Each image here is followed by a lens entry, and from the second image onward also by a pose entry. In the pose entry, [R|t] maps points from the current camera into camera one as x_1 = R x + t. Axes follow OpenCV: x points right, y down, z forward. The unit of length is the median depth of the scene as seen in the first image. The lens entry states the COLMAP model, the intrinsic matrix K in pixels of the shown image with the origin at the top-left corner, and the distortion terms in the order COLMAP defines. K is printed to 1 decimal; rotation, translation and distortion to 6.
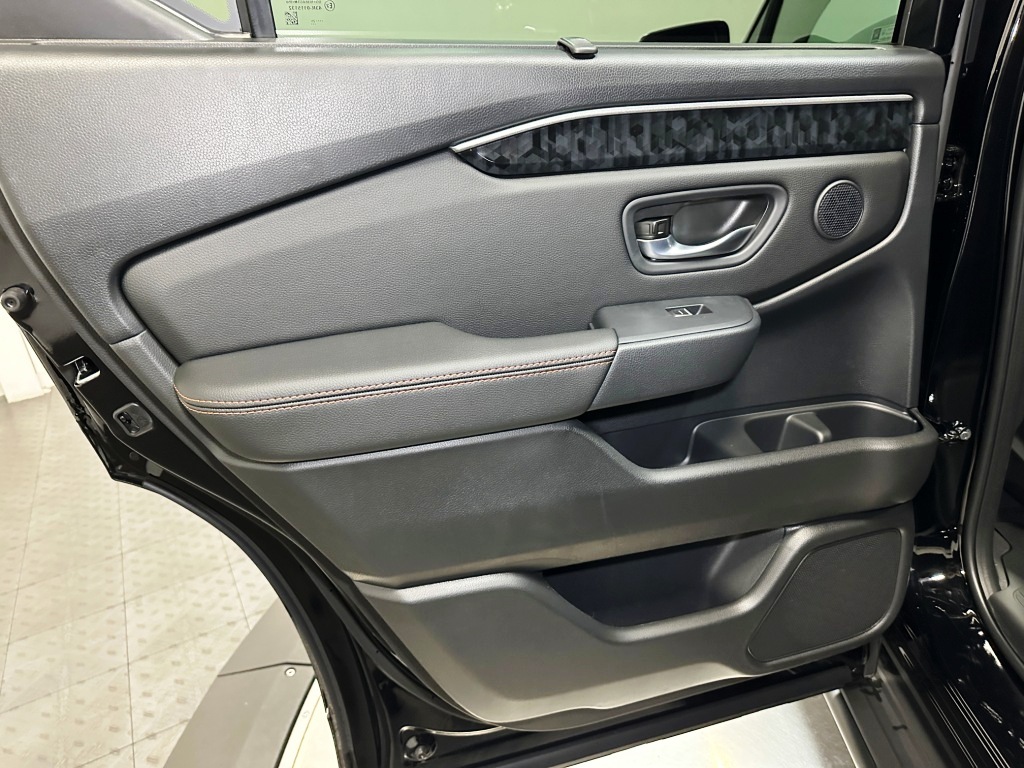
lens RADIAL K [[736.9, 0, 543.9], [0, 736.9, 358.9], [0, 0, 1]] dist [0.022557, -0.009821]
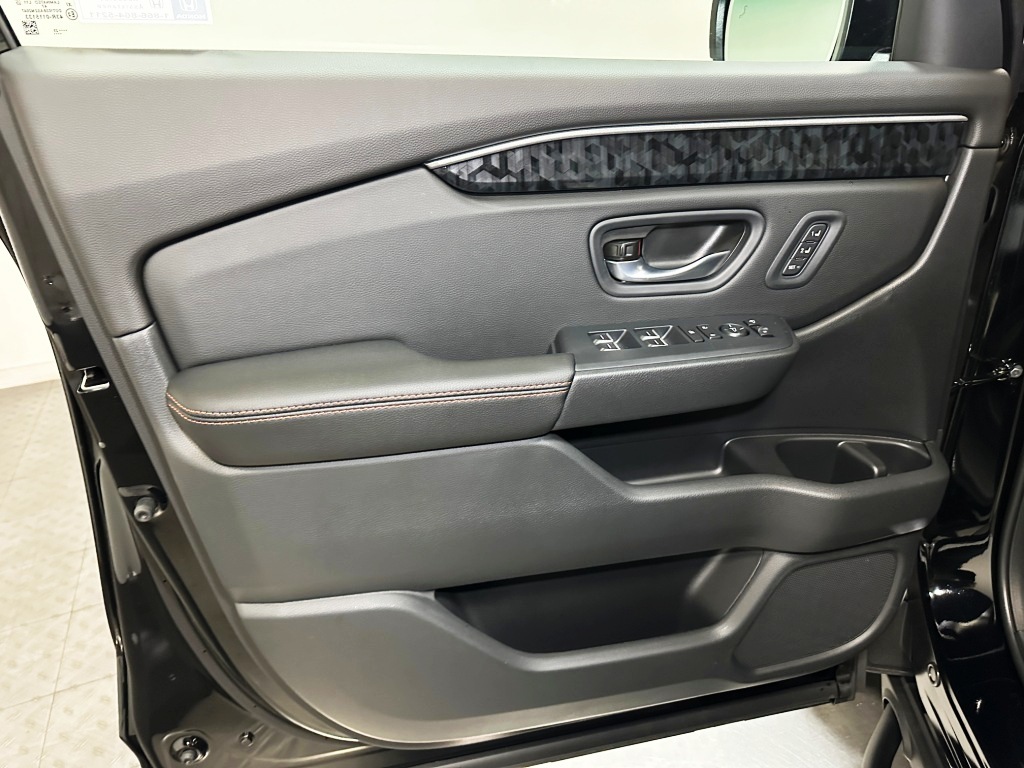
lens RADIAL K [[736.9, 0, 532.5], [0, 736.9, 358.2], [0, 0, 1]] dist [0.022557, -0.009821]
pose [[0.993568, 0.057446, -0.097587, 0.106230], [-0.058749, 0.998217, -0.010520, -0.017094], [0.096809, 0.016185, 0.995171, 0.032242]]
